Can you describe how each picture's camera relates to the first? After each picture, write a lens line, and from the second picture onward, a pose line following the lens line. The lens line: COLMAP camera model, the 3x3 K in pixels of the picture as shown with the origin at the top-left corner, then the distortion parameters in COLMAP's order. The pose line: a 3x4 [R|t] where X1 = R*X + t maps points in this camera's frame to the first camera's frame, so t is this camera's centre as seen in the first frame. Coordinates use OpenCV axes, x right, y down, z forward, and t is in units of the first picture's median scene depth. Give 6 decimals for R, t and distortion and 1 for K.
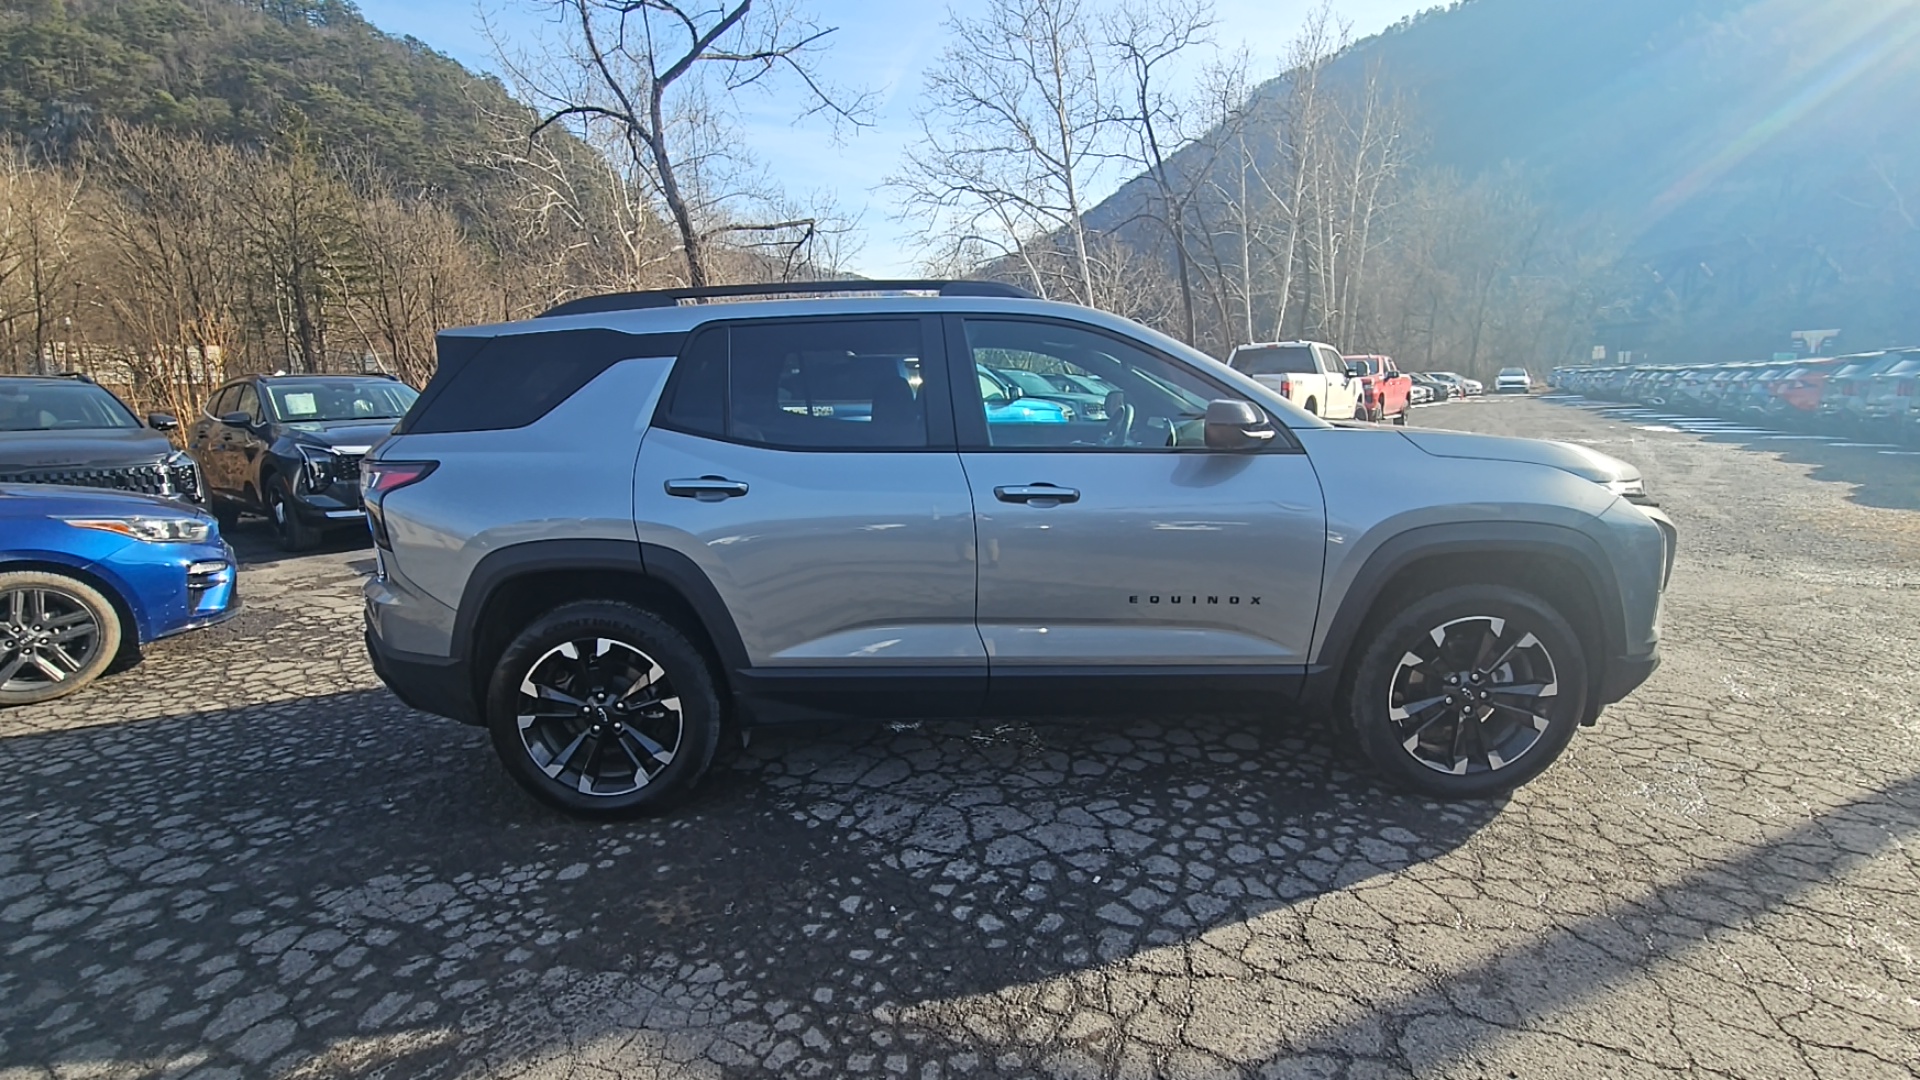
lens RADIAL K [[849.3, 0, 960.0], [0, 849.3, 540.0], [0, 0, 1]] dist [0.028170, -0.017395]
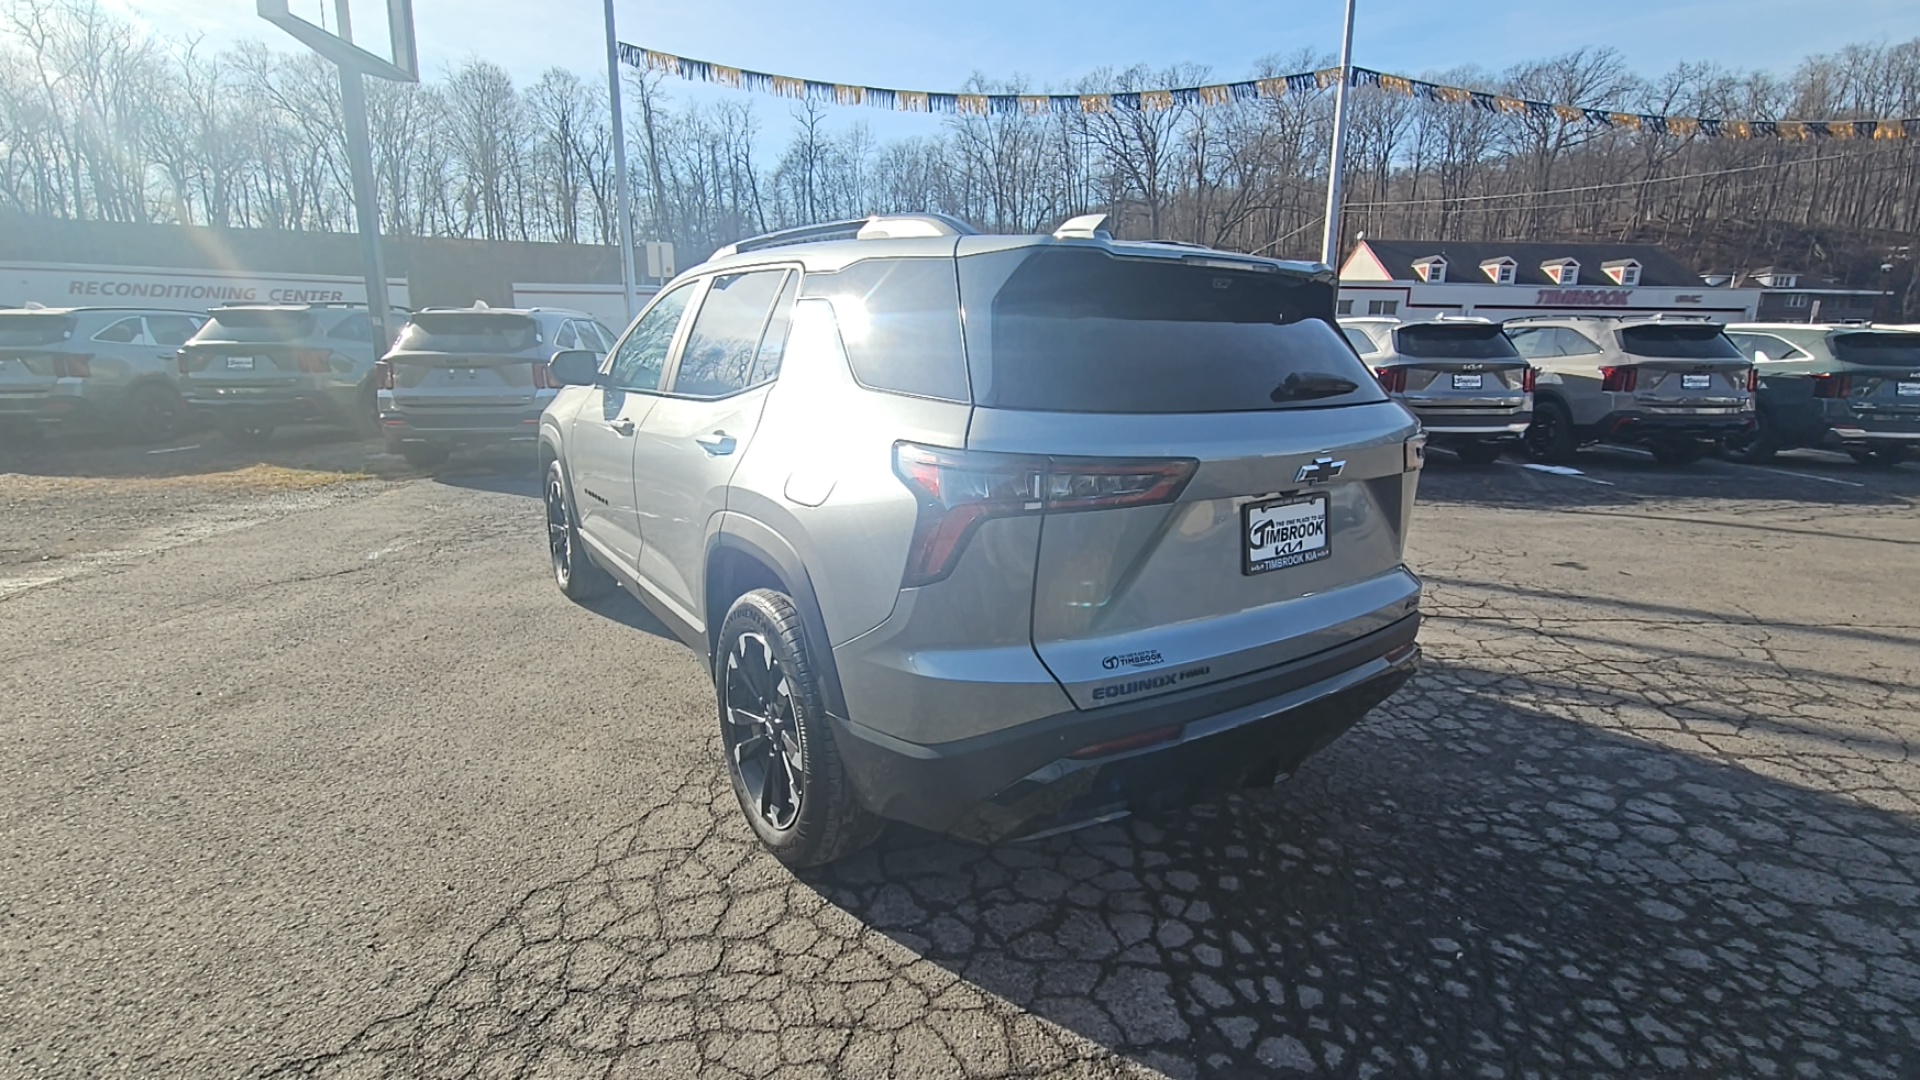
lens RADIAL K [[857.2, 0, 956.8], [0, 857.2, 541.4], [0, 0, 1]] dist [0.009965, -0.006563]
pose [[-0.564434, -0.176863, 0.806309, -1.339723], [0.148926, 0.938932, 0.310205, -0.369423], [-0.811933, 0.295170, -0.503626, 2.145297]]
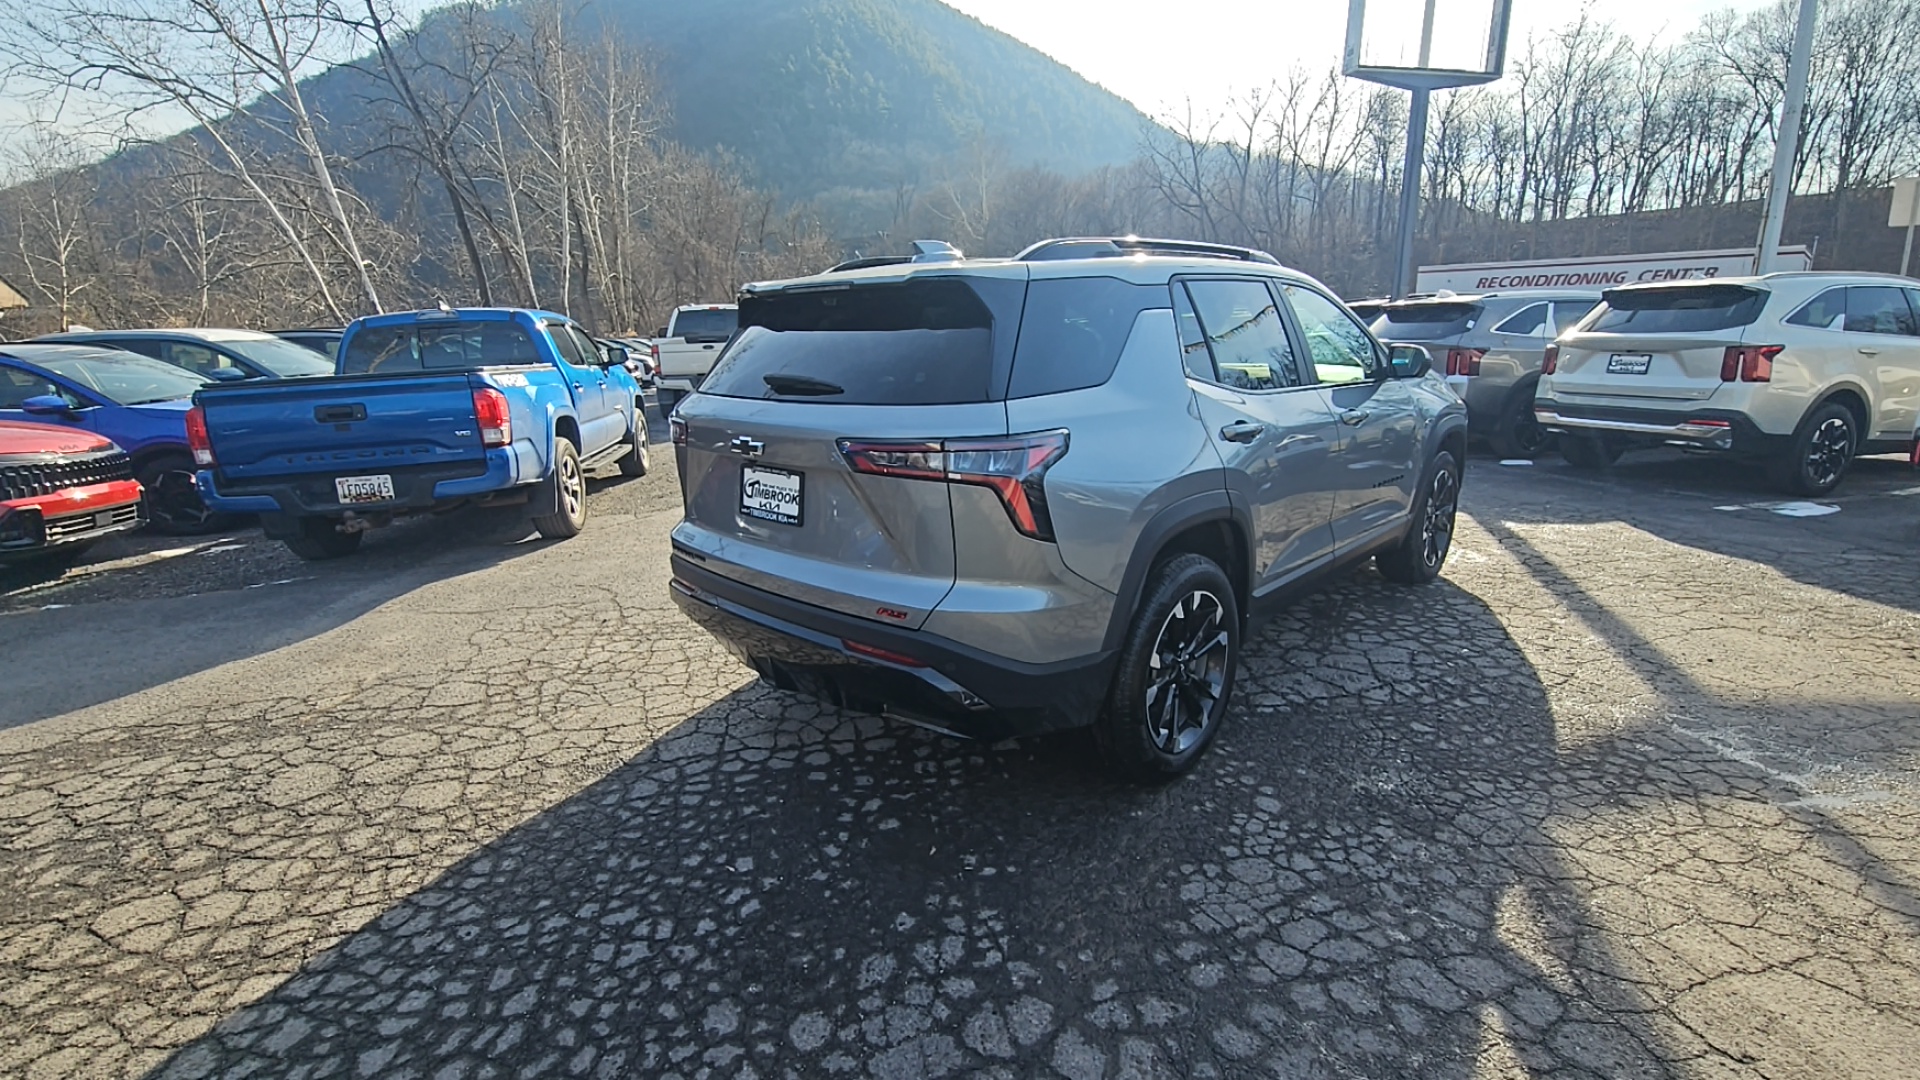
lens RADIAL K [[857.2, 0, 956.8], [0, 857.2, 541.4], [0, 0, 1]] dist [0.009965, -0.006563]
pose [[0.683367, -0.171704, 0.709596, -1.471908], [0.142530, 0.984625, 0.100993, -0.093859], [-0.716027, 0.032124, 0.697333, 0.558286]]
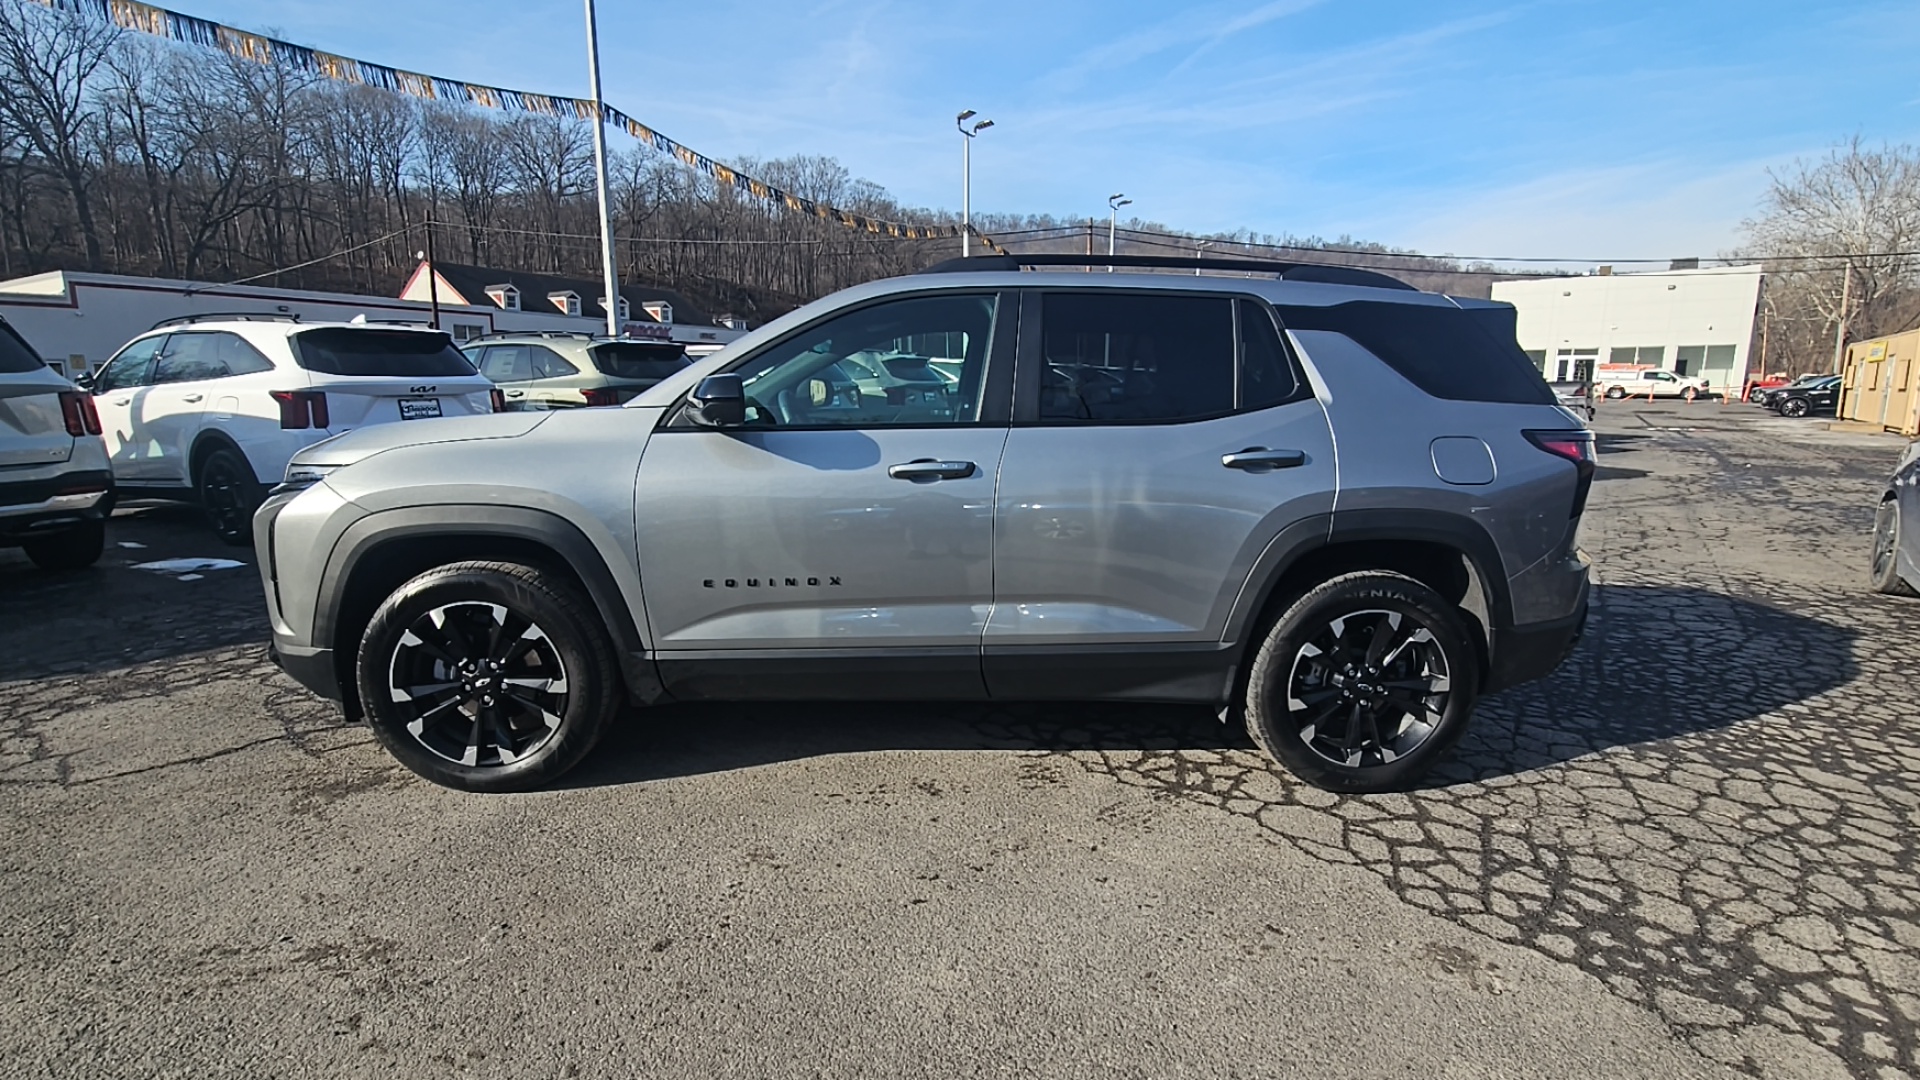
lens RADIAL K [[849.3, 0, 960.0], [0, 849.3, 540.0], [0, 0, 1]] dist [0.028170, -0.017395]
pose [[-0.999096, 0.012602, -0.040604, 0.104398], [-0.002963, 0.932098, 0.362194, -0.504718], [0.042411, 0.361986, -0.931218, 2.867156]]
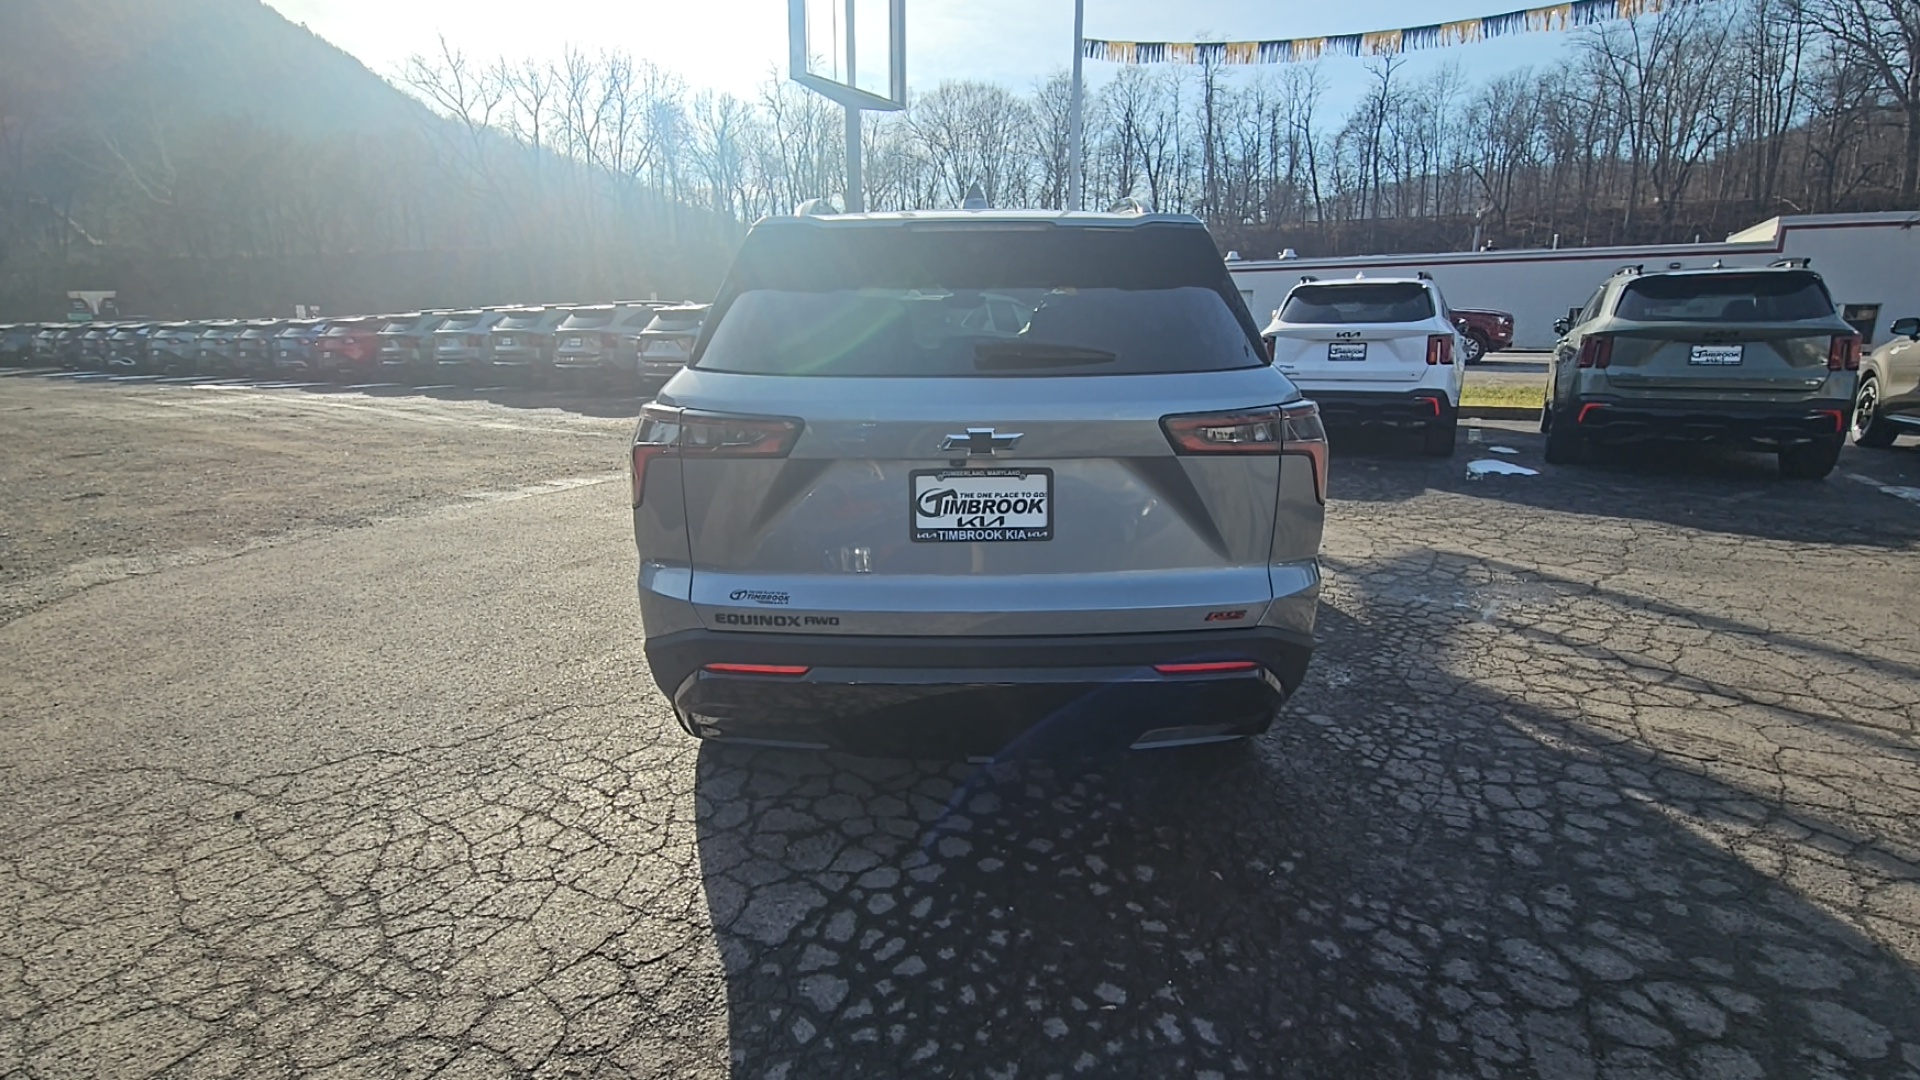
lens RADIAL K [[857.2, 0, 956.8], [0, 857.2, 541.4], [0, 0, 1]] dist [0.009965, -0.006563]
pose [[0.002331, -0.234109, 0.972208, -1.630578], [0.192155, 0.954197, 0.229311, -0.230271], [-0.981362, 0.186280, 0.047209, 1.465553]]
